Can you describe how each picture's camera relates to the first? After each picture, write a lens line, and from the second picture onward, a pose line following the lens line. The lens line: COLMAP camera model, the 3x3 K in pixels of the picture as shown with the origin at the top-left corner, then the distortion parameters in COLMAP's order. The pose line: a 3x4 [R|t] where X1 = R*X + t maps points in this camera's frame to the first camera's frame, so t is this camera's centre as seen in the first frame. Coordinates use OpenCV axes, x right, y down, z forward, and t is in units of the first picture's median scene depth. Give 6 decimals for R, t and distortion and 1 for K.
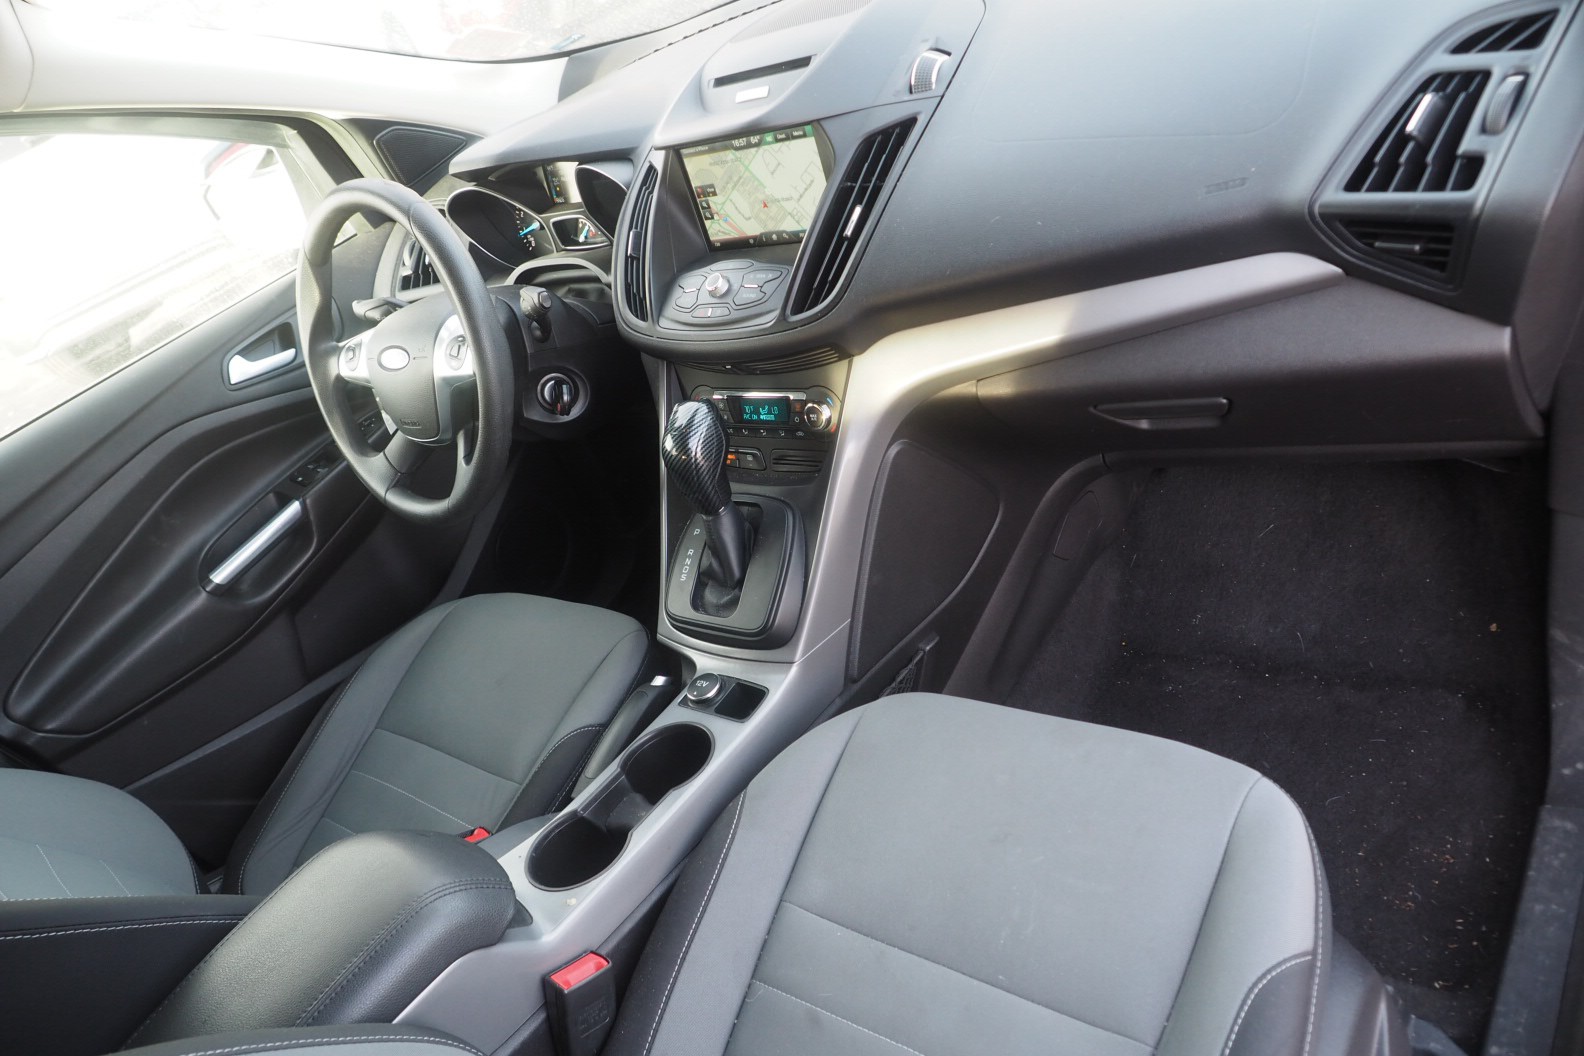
lens RADIAL K [[1121.8, 0, 798.7], [0, 1121.8, 521.5], [0, 0, 1]] dist [-0.035413, -0.005766]
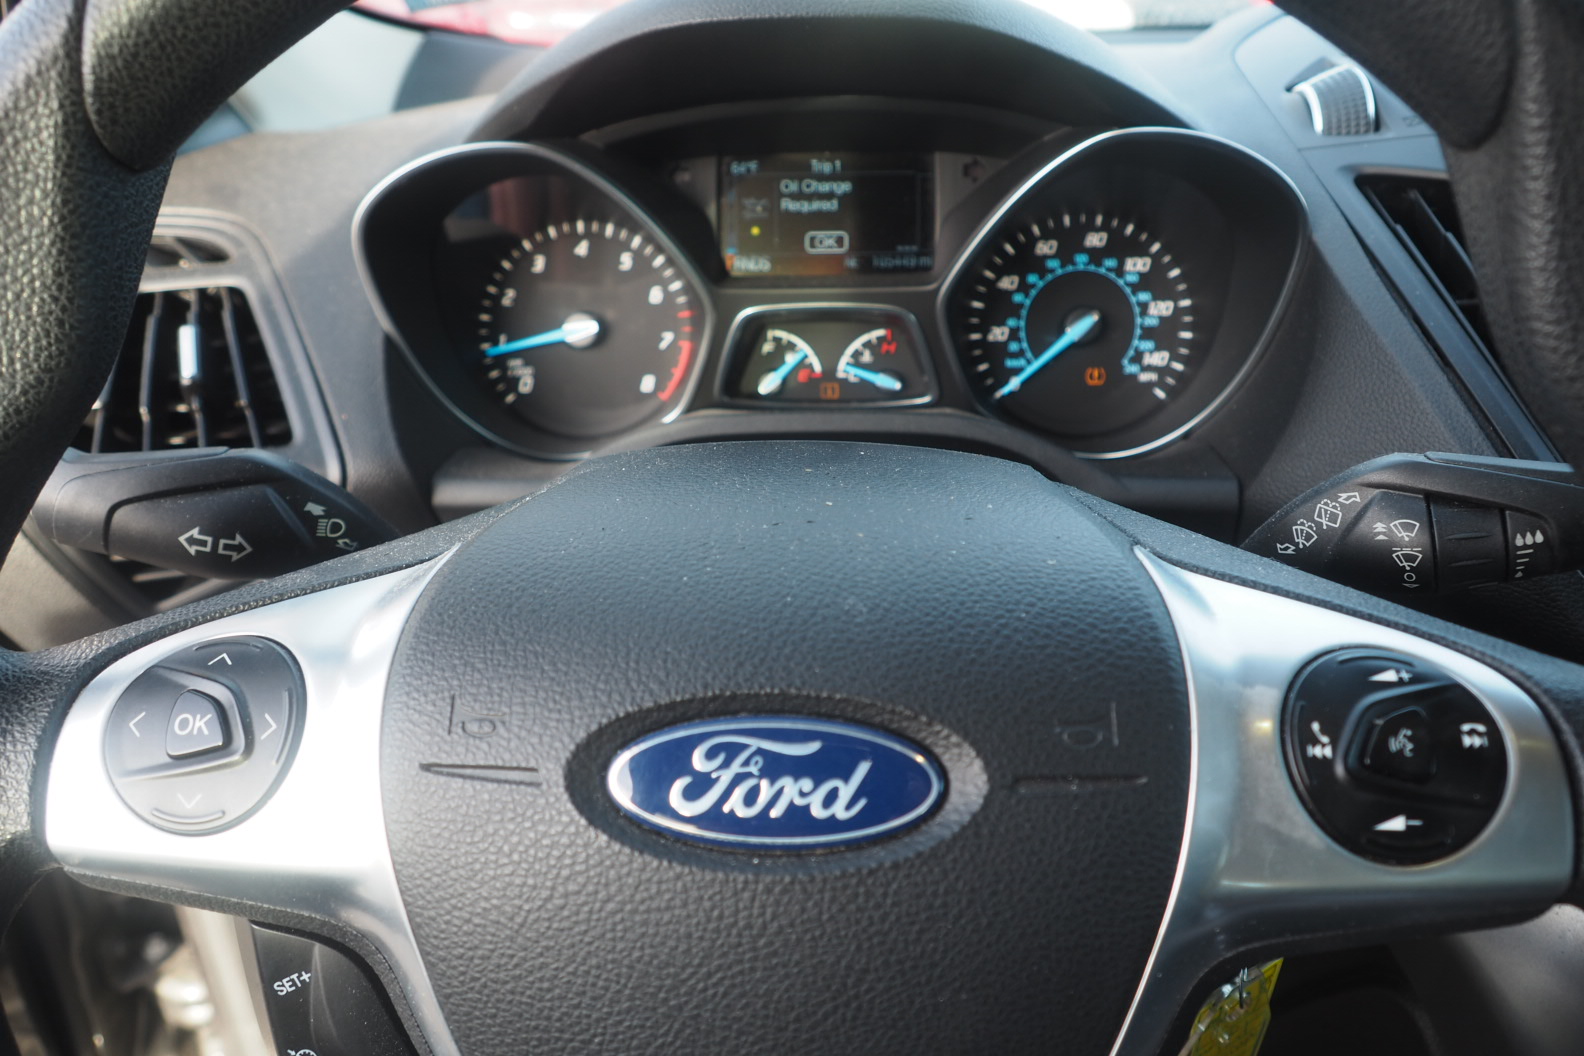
lens RADIAL K [[1121.8, 0, 798.7], [0, 1121.8, 521.5], [0, 0, 1]] dist [-0.035413, -0.005766]
pose [[0.799354, 0.108292, 0.591022, -0.507466], [0.068349, 0.960853, -0.268497, -0.152041], [-0.596961, 0.255019, 0.760660, 0.961813]]
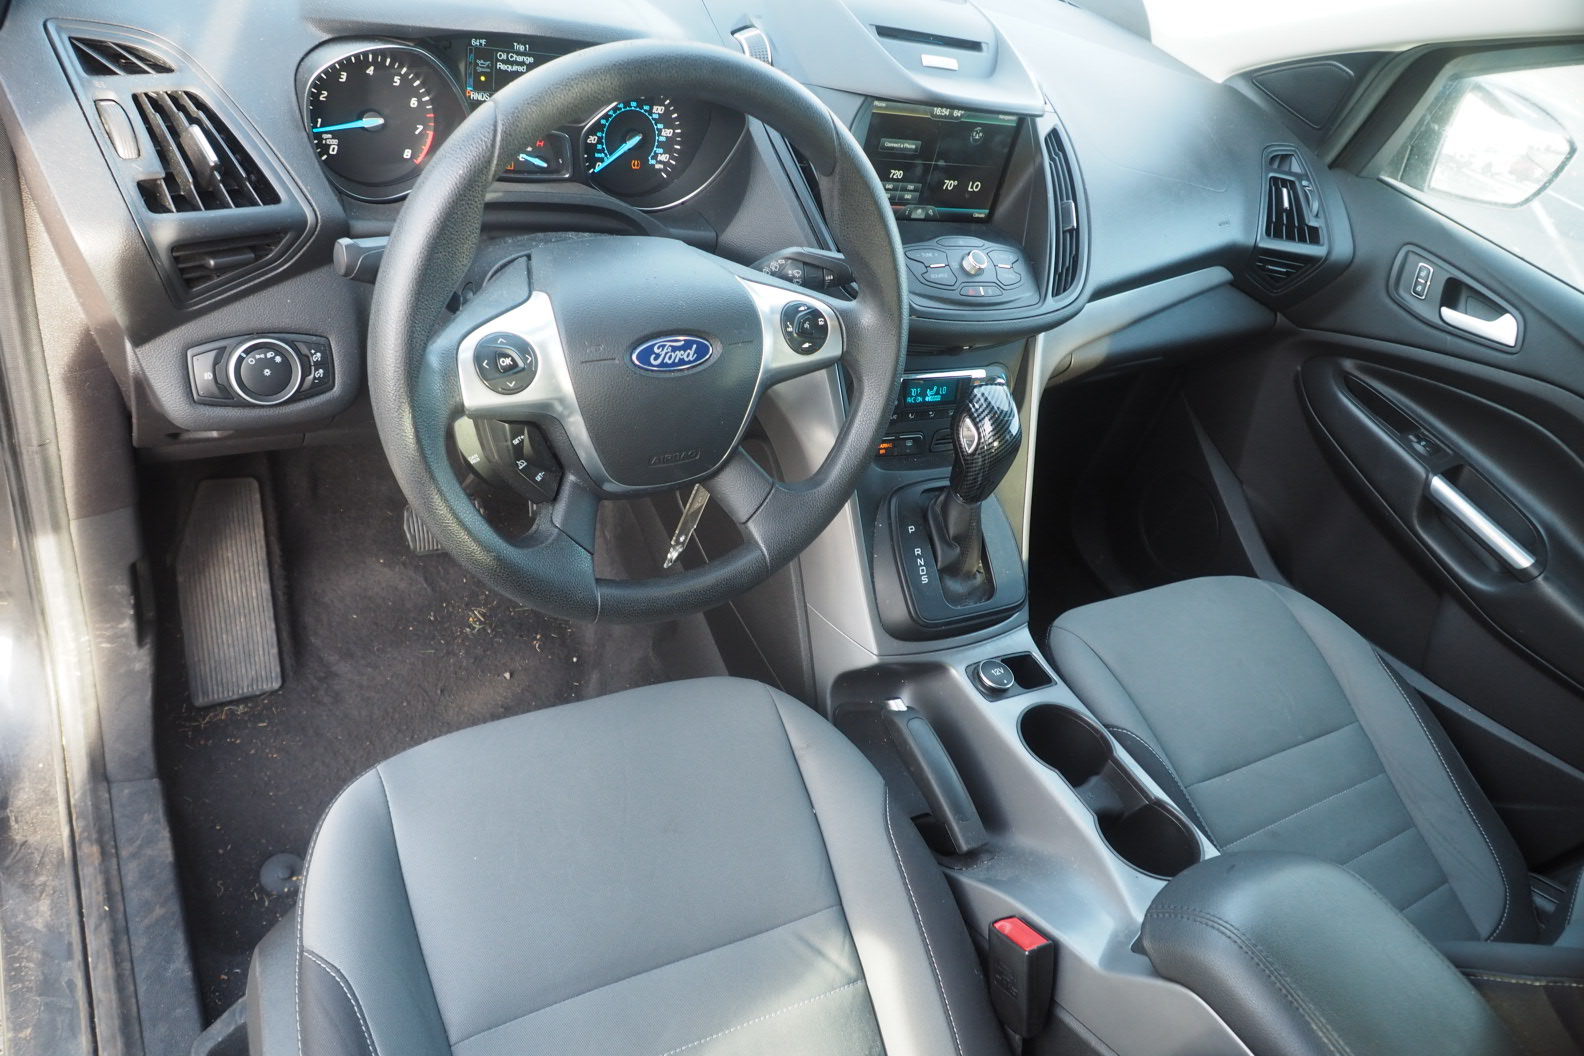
lens RADIAL K [[1121.8, 0, 798.7], [0, 1121.8, 521.5], [0, 0, 1]] dist [-0.035413, -0.005766]
pose [[0.279776, -0.175493, 0.943890, -1.025984], [0.145522, 0.979544, 0.138988, -0.144112], [-0.948972, 0.098471, 0.299591, 0.849096]]
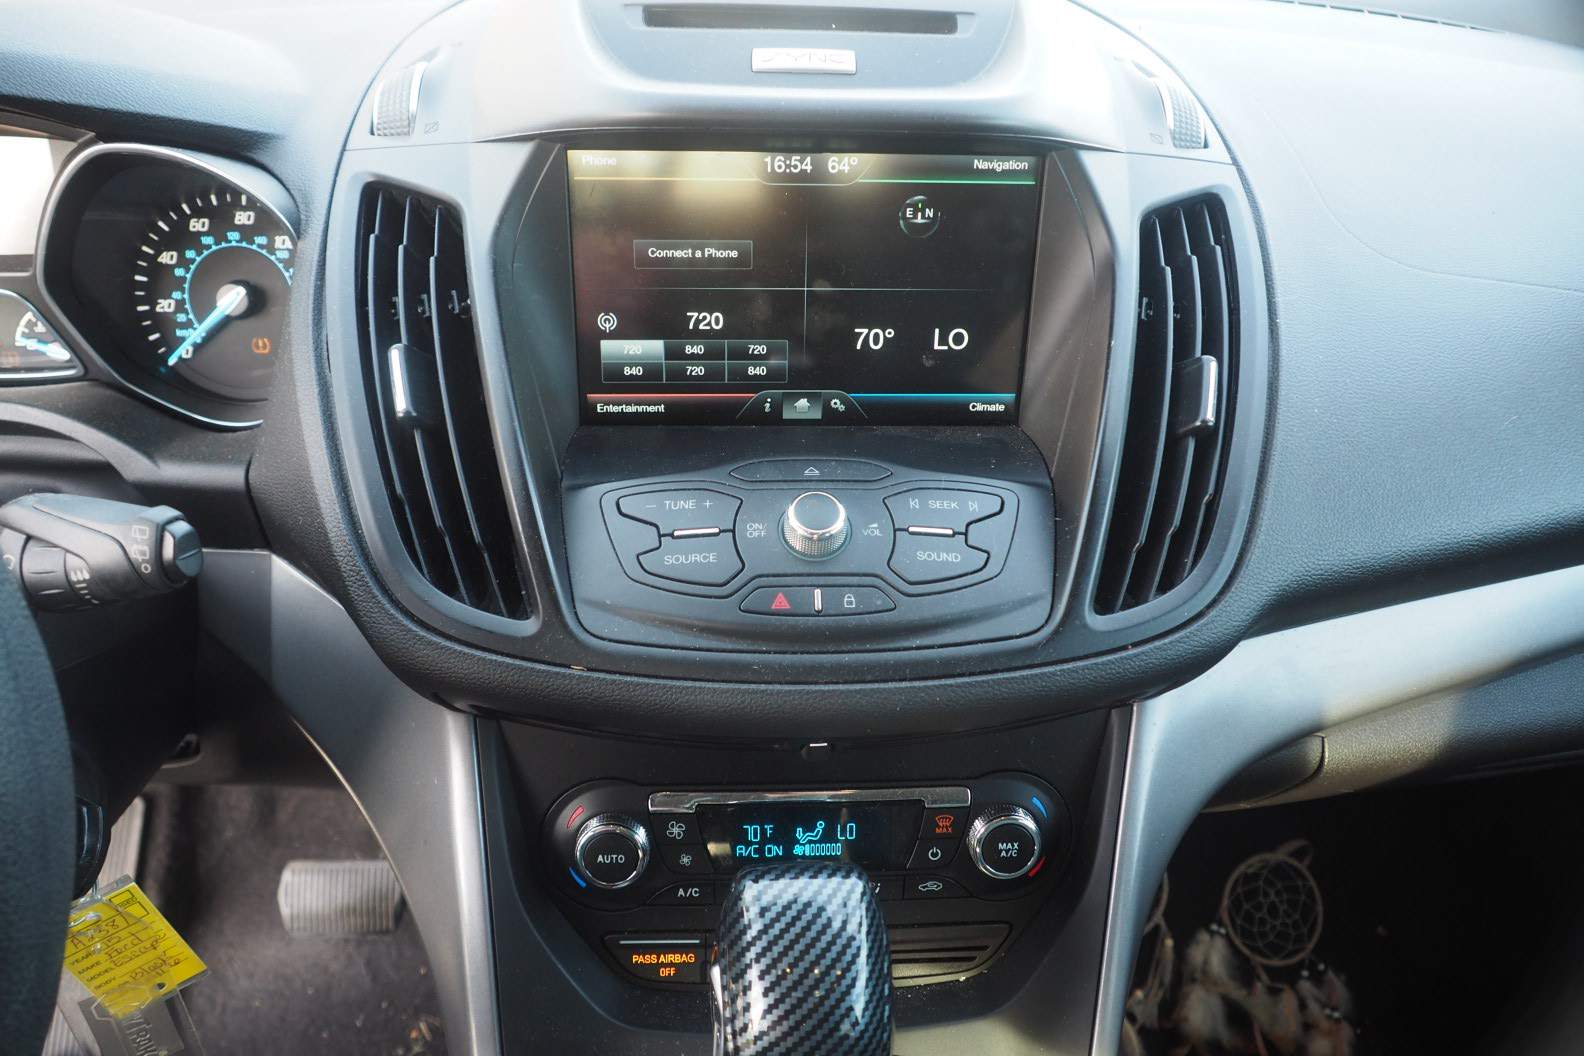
lens RADIAL K [[1121.8, 0, 798.7], [0, 1121.8, 521.5], [0, 0, 1]] dist [-0.035413, -0.005766]
pose [[0.717875, 0.023816, 0.695765, -0.316448], [0.095947, 0.986493, -0.132763, -0.159018], [-0.689529, 0.162064, 0.705894, 0.725476]]
